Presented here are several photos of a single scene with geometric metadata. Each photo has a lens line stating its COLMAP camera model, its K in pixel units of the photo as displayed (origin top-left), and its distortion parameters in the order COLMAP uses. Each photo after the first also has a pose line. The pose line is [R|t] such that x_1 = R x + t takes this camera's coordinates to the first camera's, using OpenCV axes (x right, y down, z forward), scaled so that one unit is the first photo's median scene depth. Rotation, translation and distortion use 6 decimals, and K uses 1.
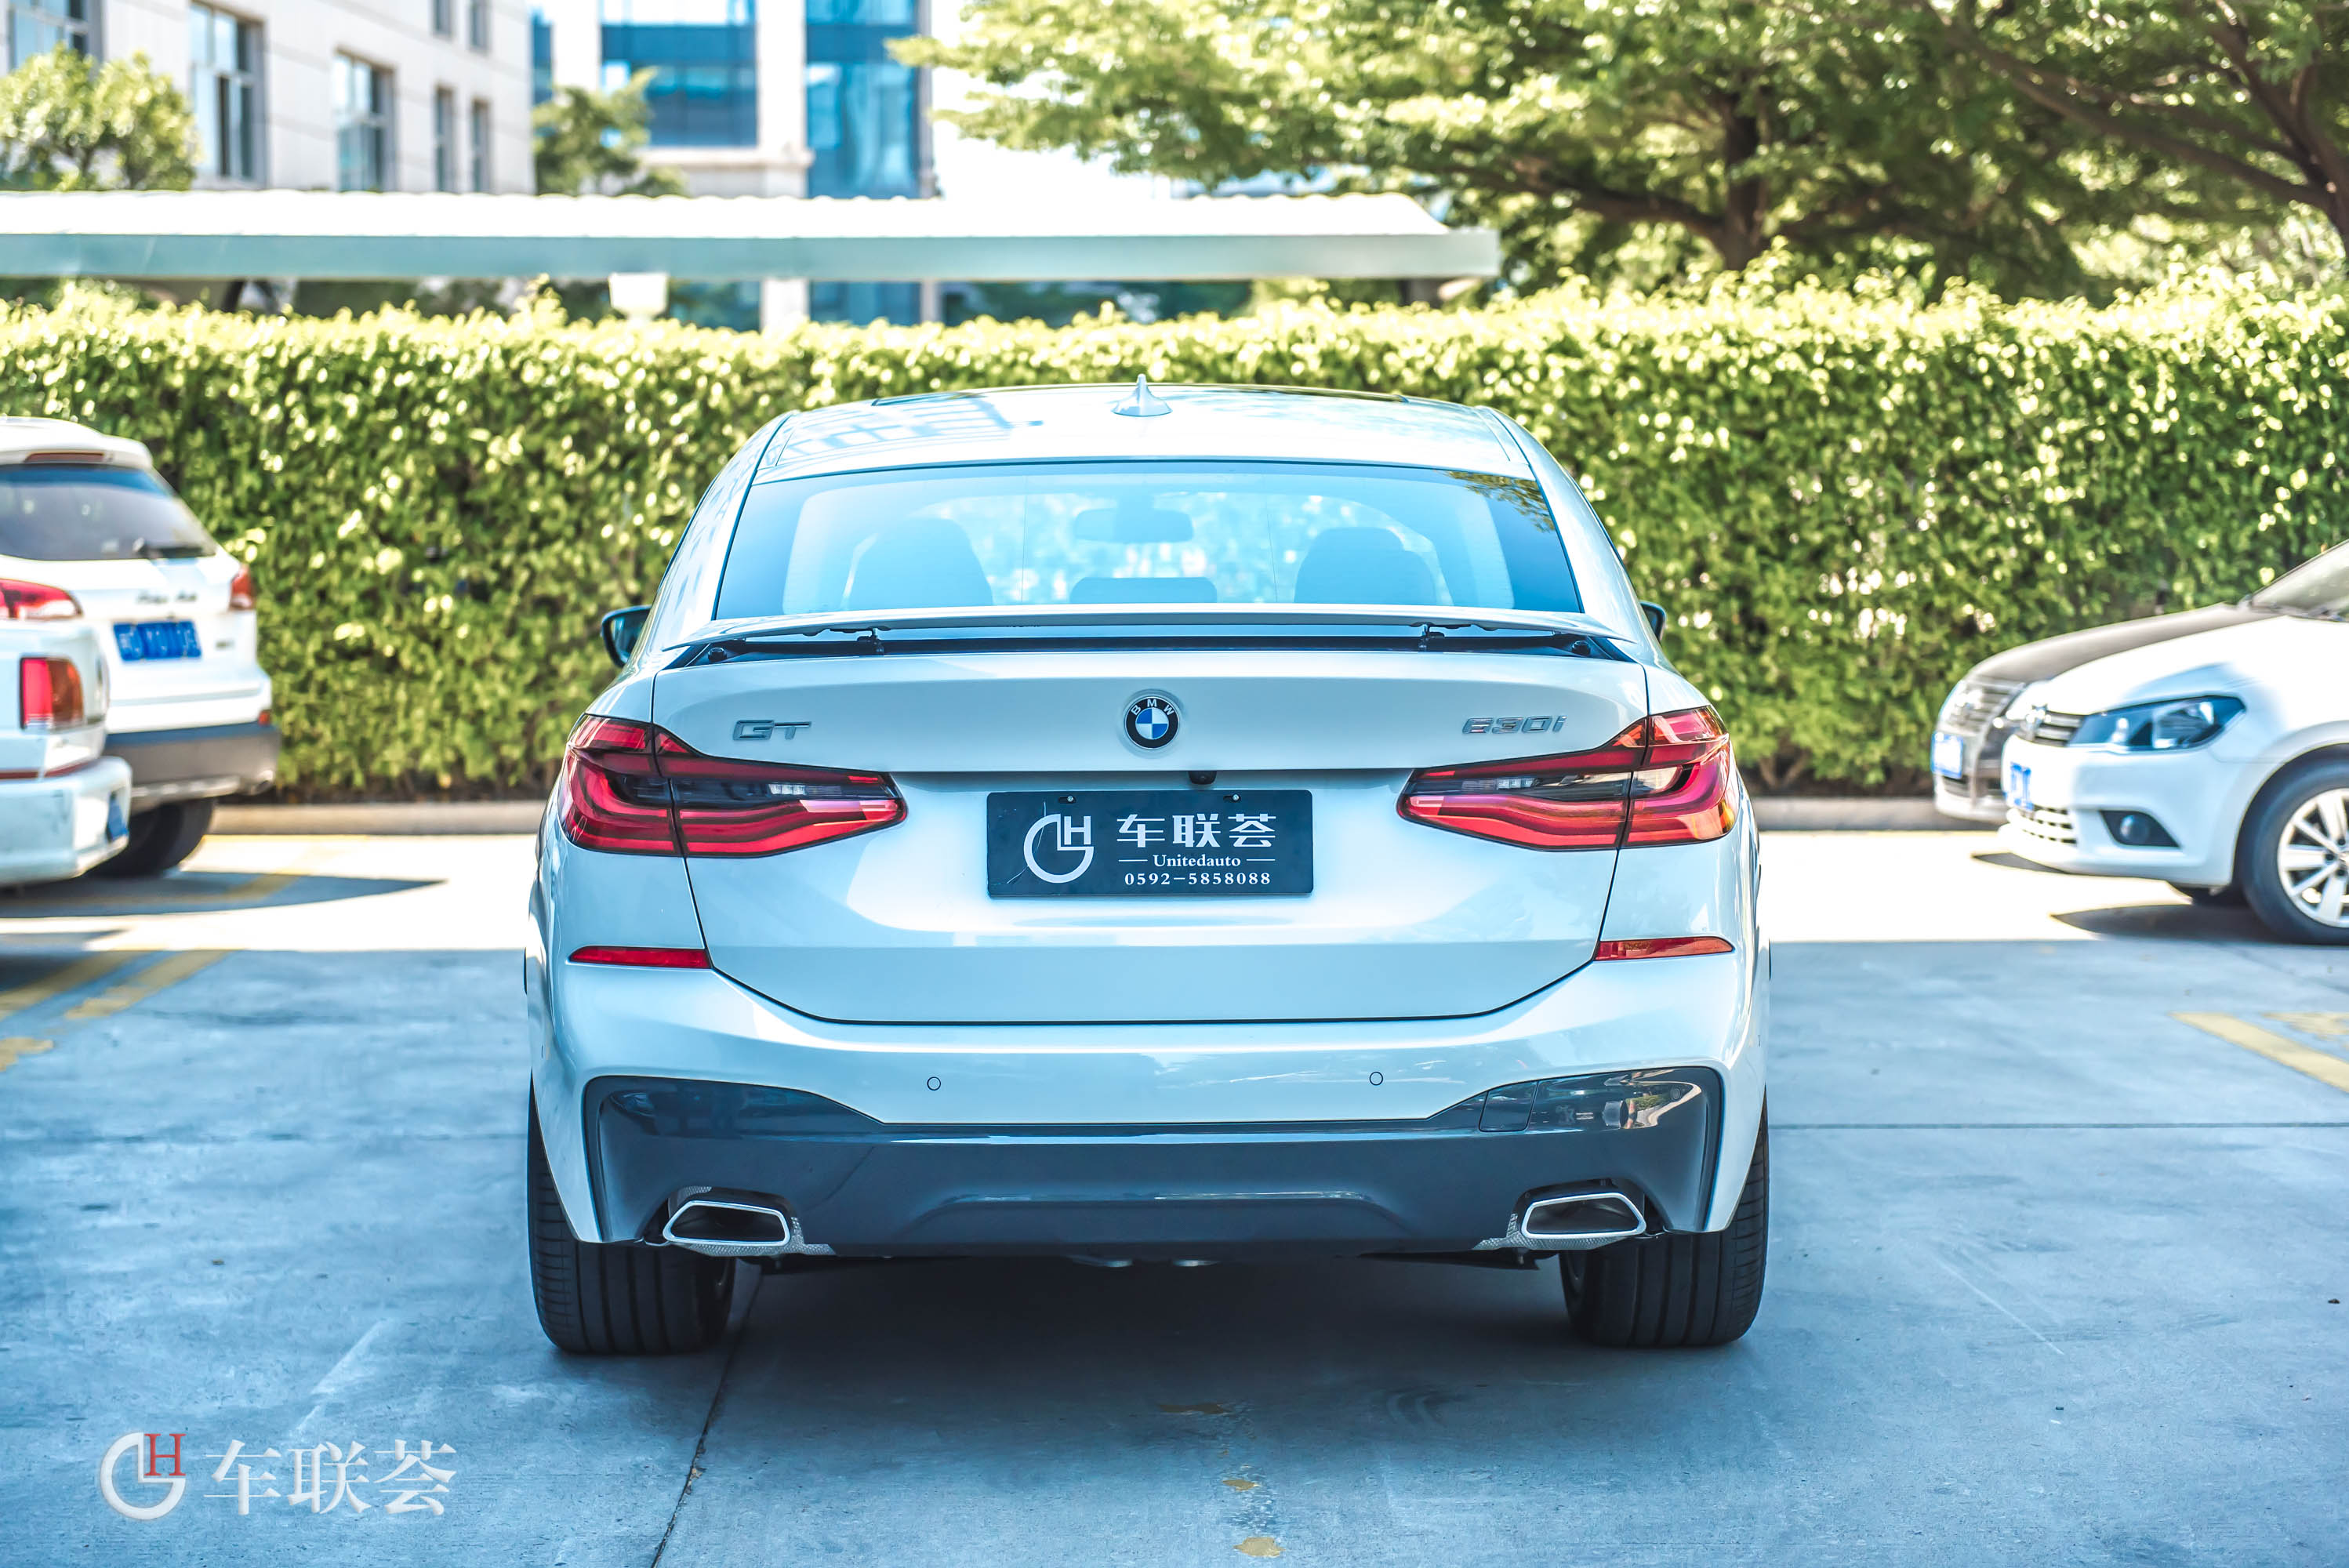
lens RADIAL K [[4878.9, 0, 1224.0], [0, 4878.9, 782.9], [0, 0, 1]] dist [0.224727, 0.318959]
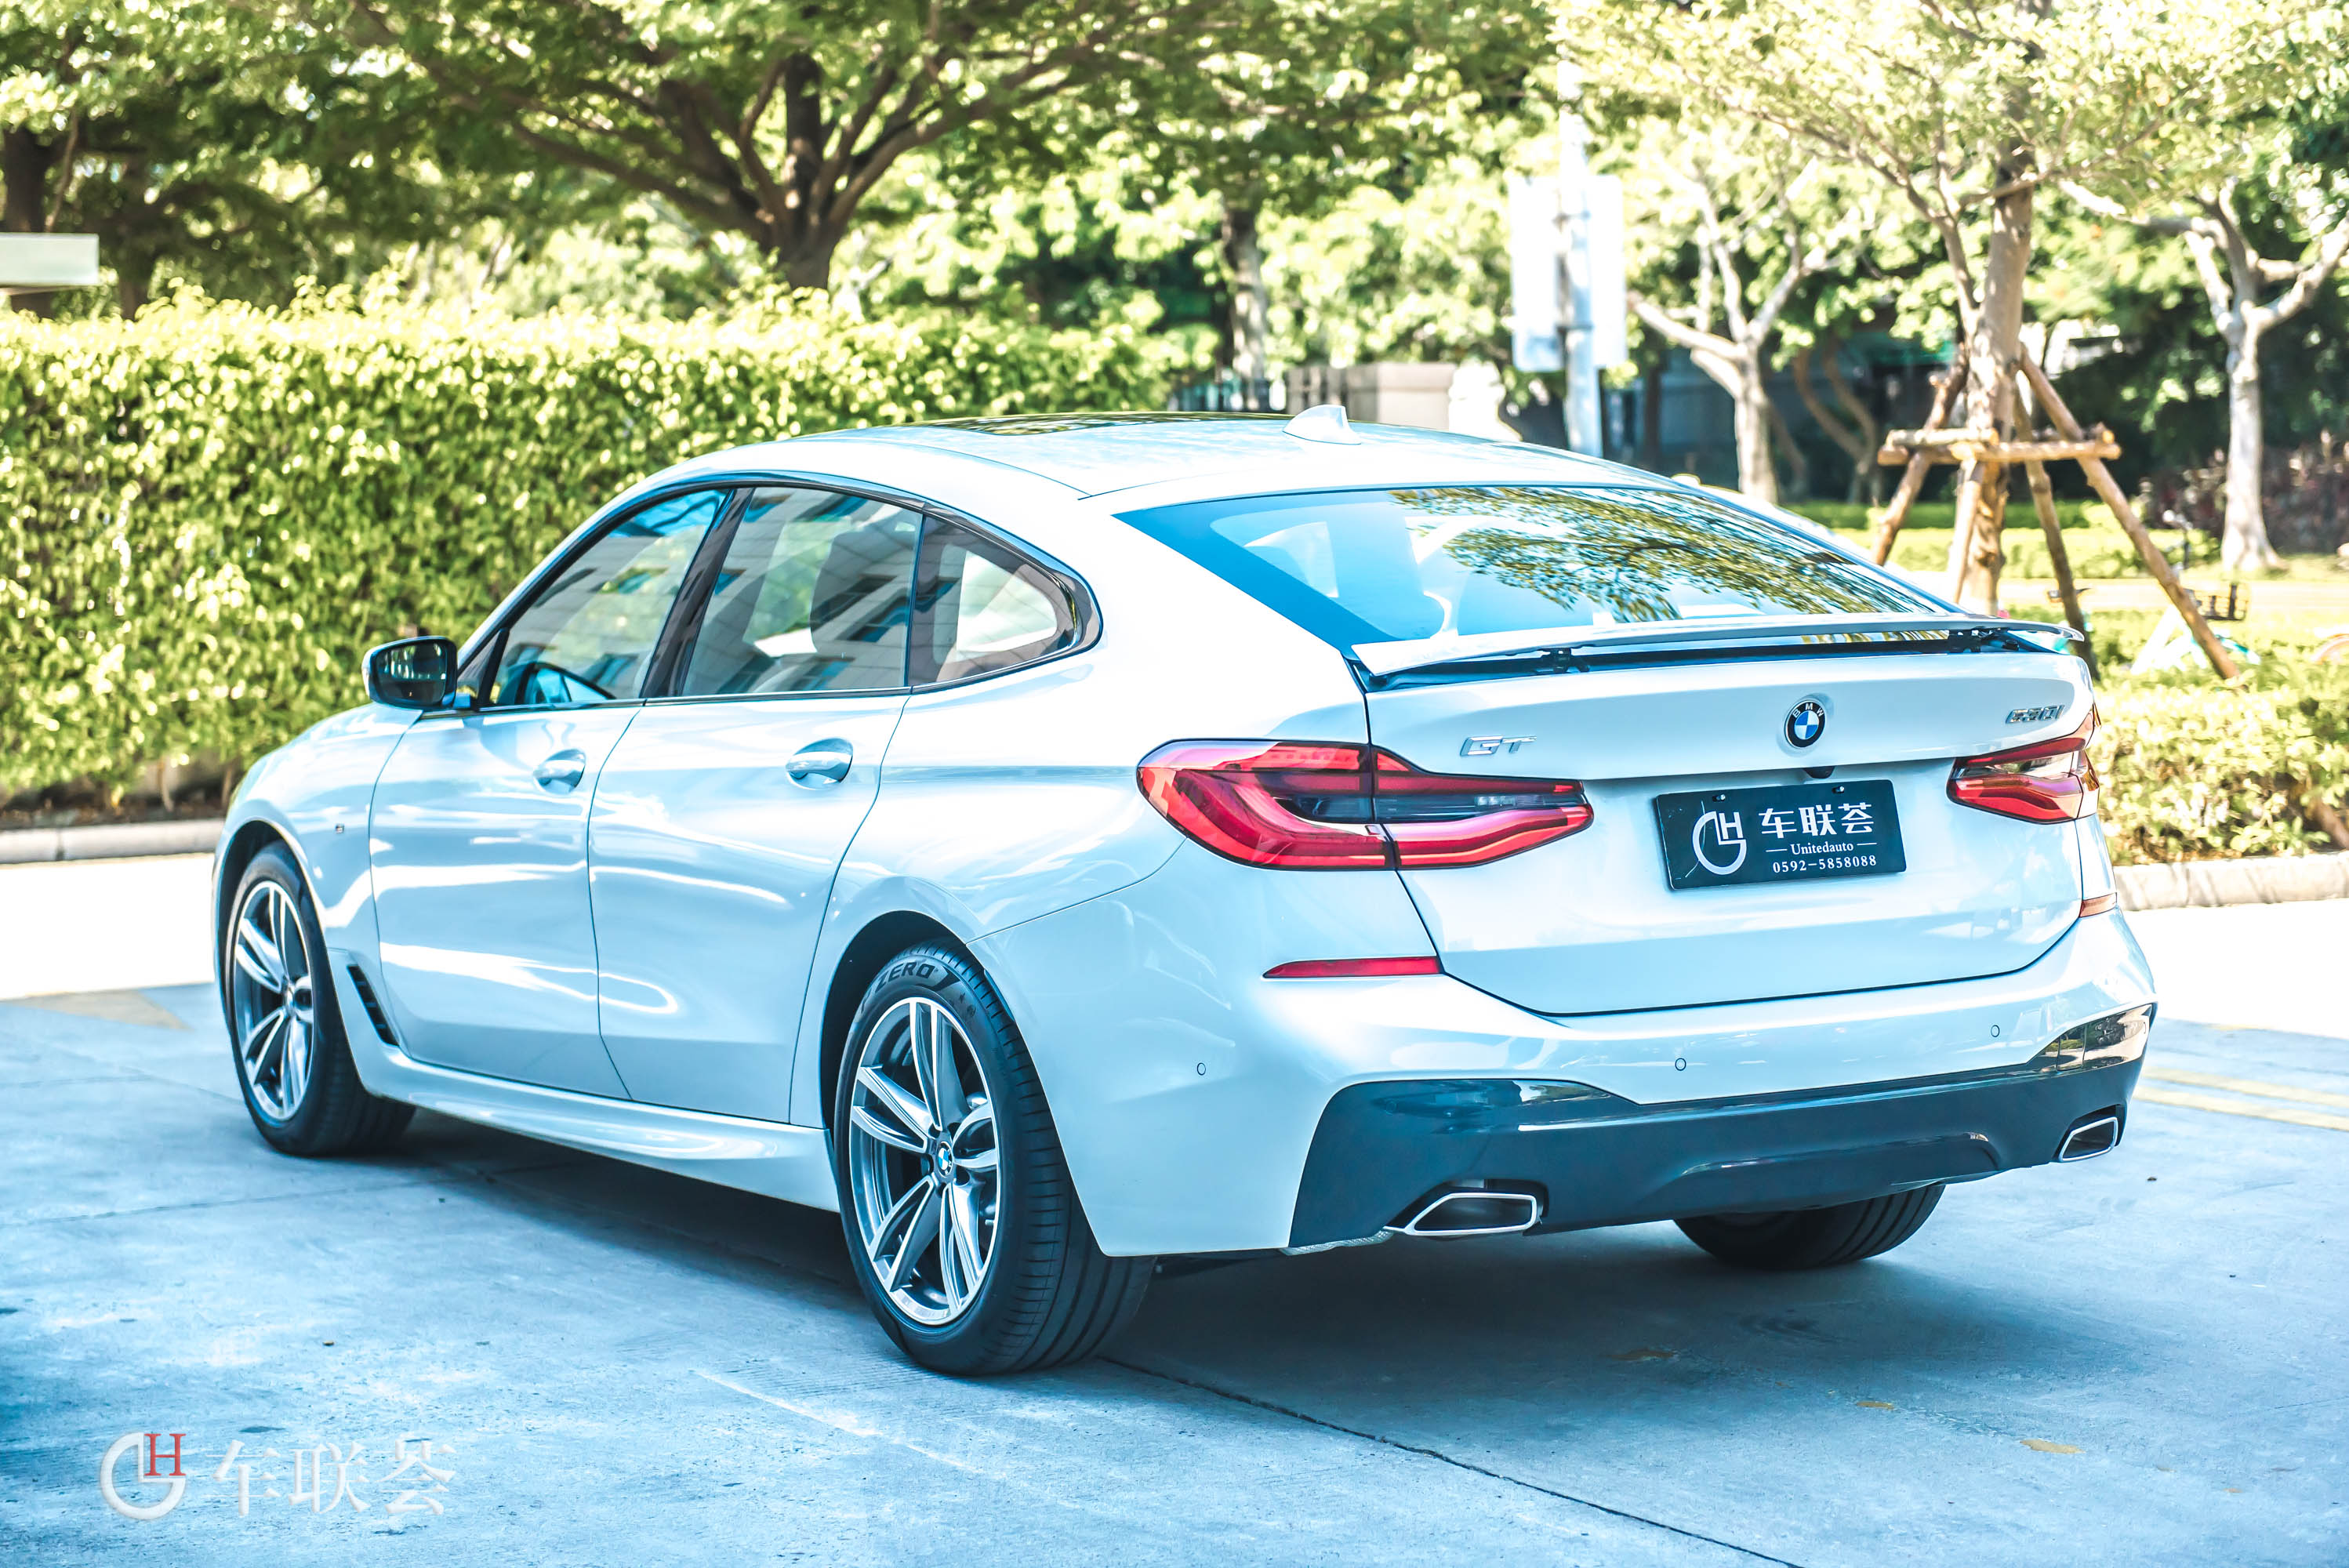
lens RADIAL K [[4878.9, 0, 1224.0], [0, 4878.9, 782.9], [0, 0, 1]] dist [0.224727, 0.318959]
pose [[0.857281, -0.045577, 0.512827, -0.271853], [0.045454, 0.998885, 0.012789, -0.007507], [-0.512838, 0.012346, 0.858397, 0.045963]]
